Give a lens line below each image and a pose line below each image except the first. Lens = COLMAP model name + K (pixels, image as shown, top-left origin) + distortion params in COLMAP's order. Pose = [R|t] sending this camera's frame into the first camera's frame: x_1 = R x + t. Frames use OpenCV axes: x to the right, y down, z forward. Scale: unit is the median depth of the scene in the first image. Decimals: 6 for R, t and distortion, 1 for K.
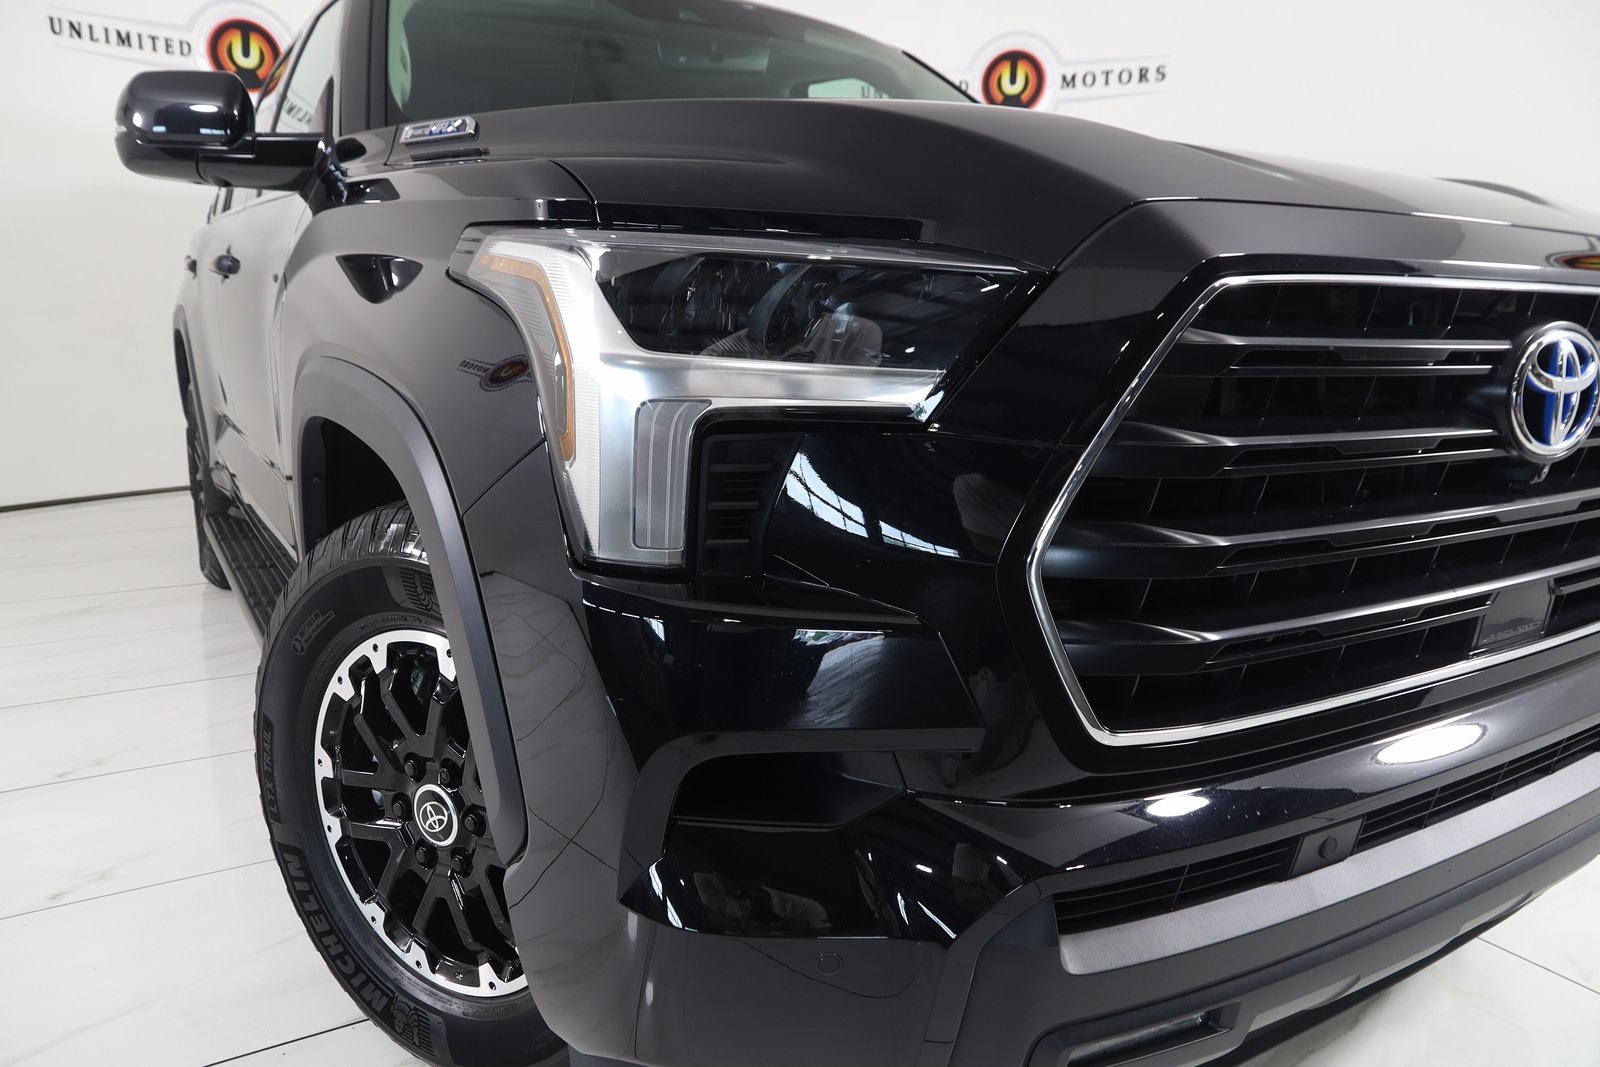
lens RADIAL K [[1106.1, 0, 800.0], [0, 1106.1, 533.5], [0, 0, 1]] dist [-0.140767, 0.185253]
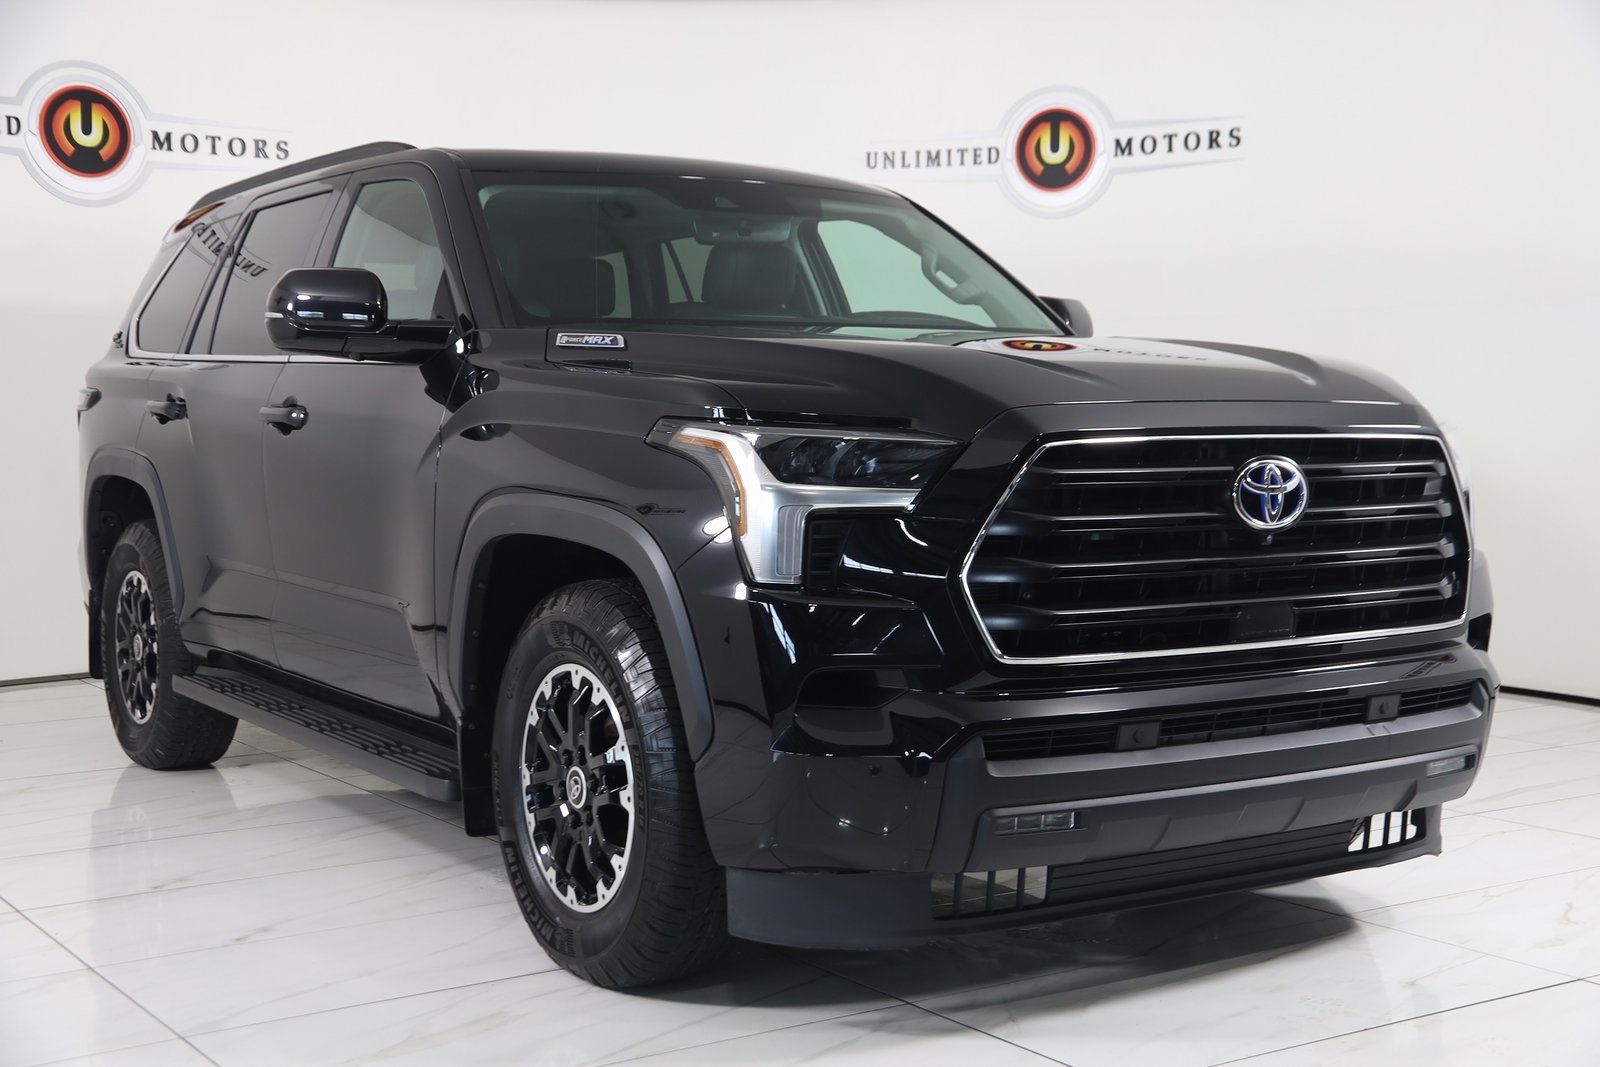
lens RADIAL K [[1984.1, 0, 800.0], [0, 1984.1, 533.5], [0, 0, 1]] dist [0.097938, 0.040781]
pose [[0.999553, -0.022788, 0.019376, -0.142639], [0.025347, 0.989231, -0.144148, 0.387596], [-0.015883, 0.144575, 0.989366, -2.227740]]
